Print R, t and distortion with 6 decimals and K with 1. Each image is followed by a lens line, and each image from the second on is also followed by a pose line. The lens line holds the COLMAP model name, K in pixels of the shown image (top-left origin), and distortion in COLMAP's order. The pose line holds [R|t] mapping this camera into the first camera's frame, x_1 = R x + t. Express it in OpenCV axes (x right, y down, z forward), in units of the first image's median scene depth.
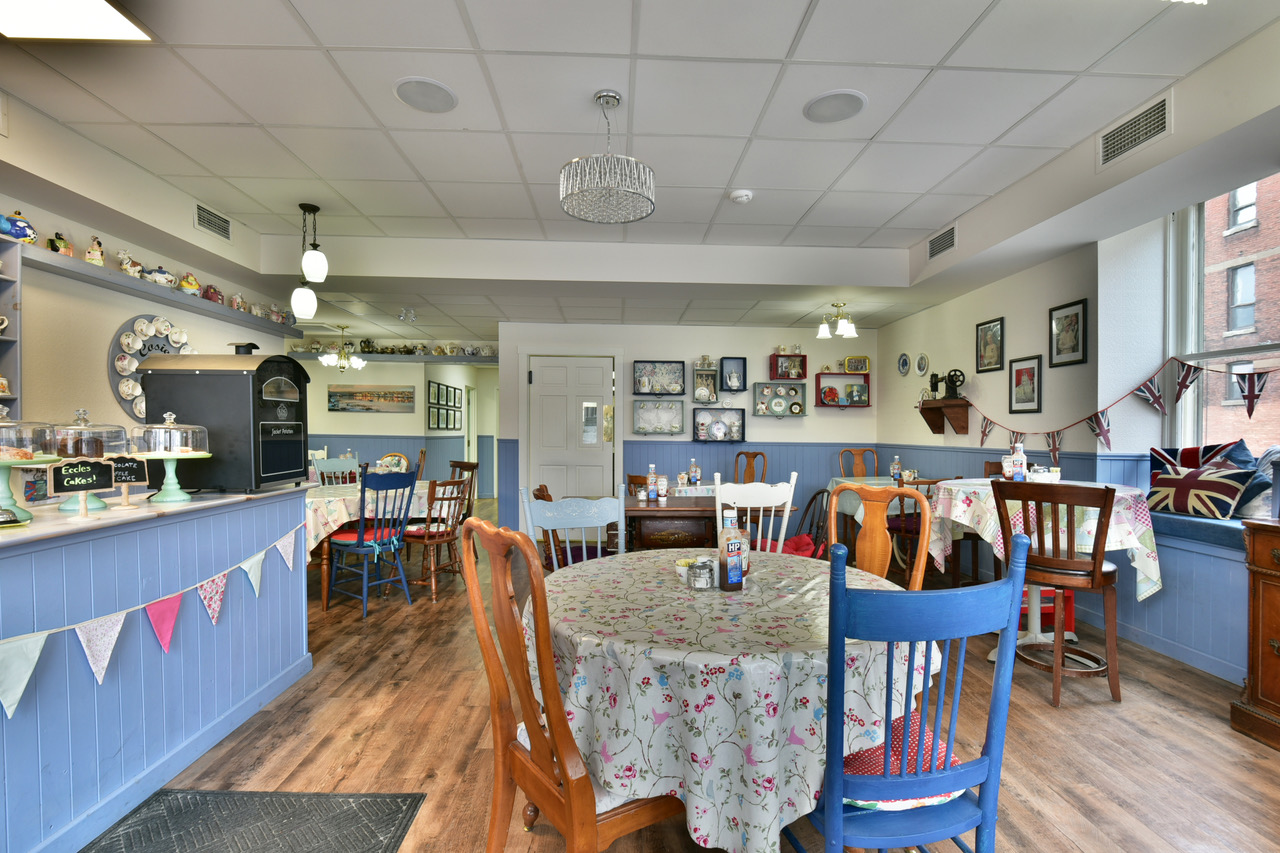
lens RADIAL K [[581.9, 0, 633.3], [0, 581.9, 441.7], [0, 0, 1]] dist [-0.008054, -0.002635]
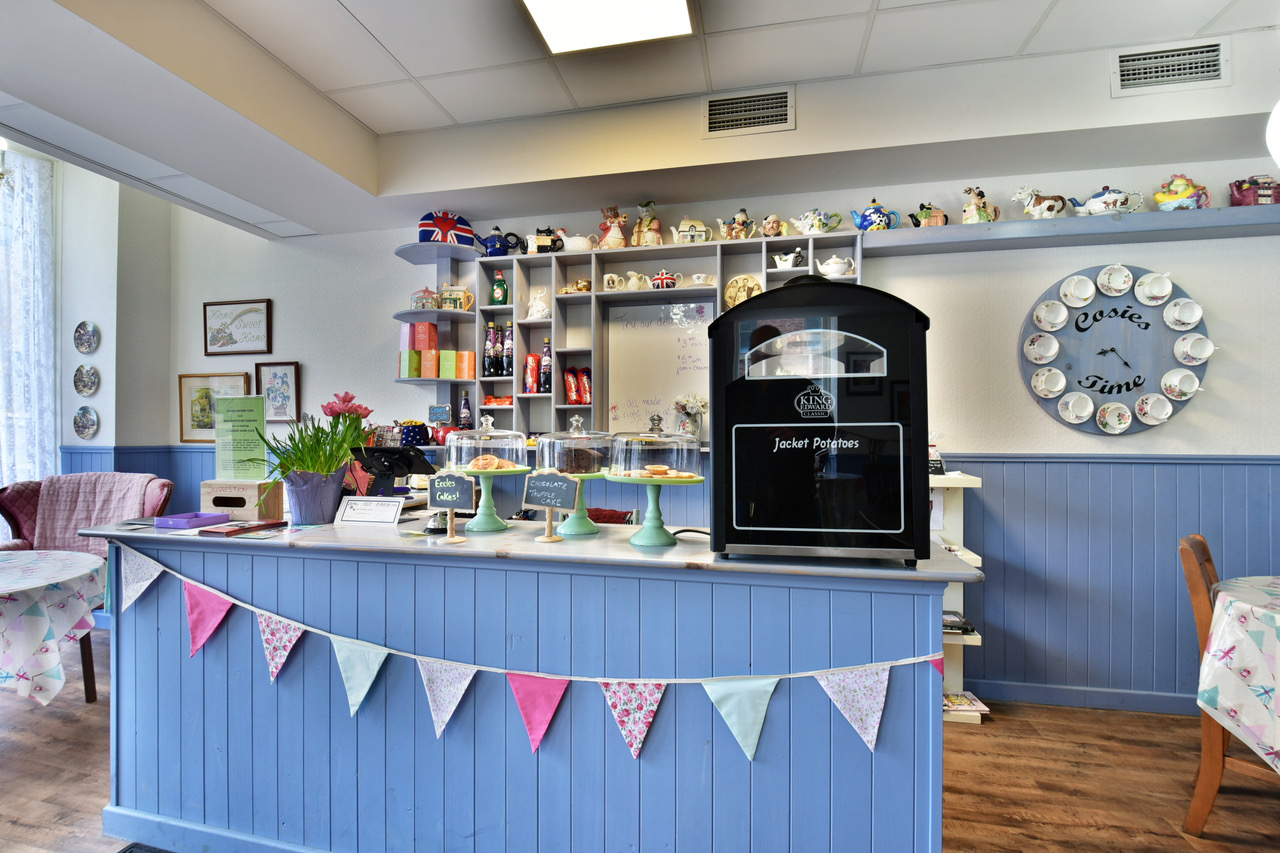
lens RADIAL K [[581.9, 0, 631.7], [0, 581.9, 430.8], [0, 0, 1]] dist [-0.008054, -0.002635]
pose [[-0.249212, -0.018216, -0.968278, -0.070888], [-0.021491, 0.999681, -0.013276, -0.011927], [0.968210, 0.017501, -0.249524, 0.649881]]
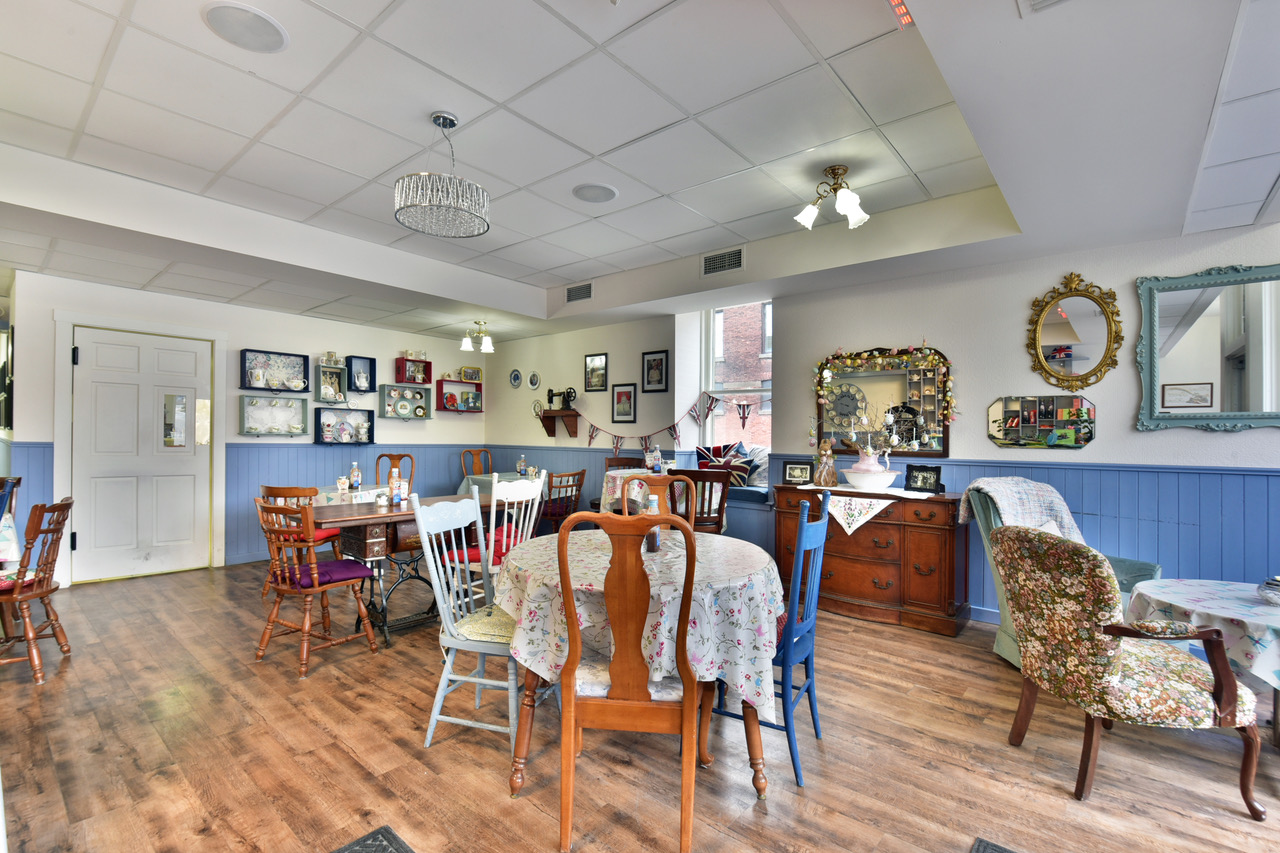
lens RADIAL K [[581.9, 0, 621.2], [0, 581.9, 434.2], [0, 0, 1]] dist [-0.008054, -0.002635]
pose [[0.677085, 0.005665, 0.735883, -0.396837], [0.003271, 0.999937, -0.010708, -0.006811], [-0.735898, 0.009657, 0.677024, 0.040333]]
